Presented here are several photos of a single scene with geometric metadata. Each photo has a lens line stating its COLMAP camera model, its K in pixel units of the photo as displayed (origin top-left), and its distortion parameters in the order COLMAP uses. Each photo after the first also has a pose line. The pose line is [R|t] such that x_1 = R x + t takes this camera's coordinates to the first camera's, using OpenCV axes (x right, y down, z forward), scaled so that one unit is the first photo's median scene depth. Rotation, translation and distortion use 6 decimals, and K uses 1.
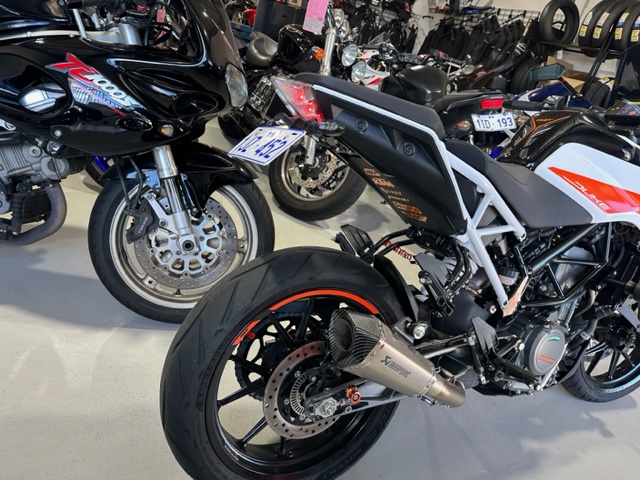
lens RADIAL K [[457.1, 0, 318.9], [0, 457.1, 242.6], [0, 0, 1]] dist [0.007493, -0.009484]
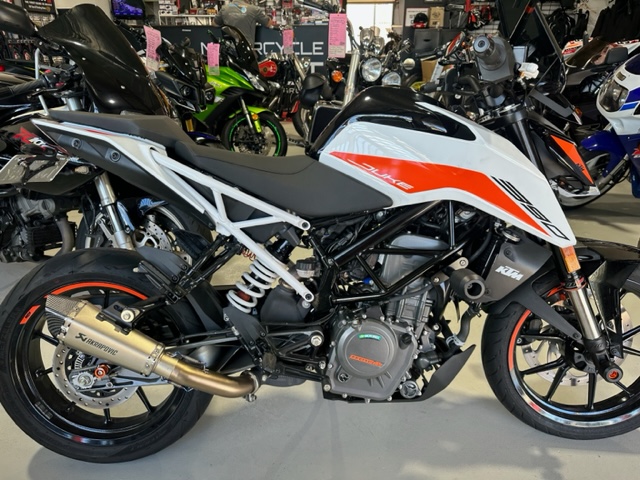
lens RADIAL K [[457.1, 0, 318.9], [0, 457.1, 237.1], [0, 0, 1]] dist [0.007493, -0.009484]
pose [[0.892376, -0.071606, -0.445576, 0.840418], [0.037973, 0.995744, -0.083970, 0.084465], [0.449692, 0.058013, 0.891298, 0.143547]]
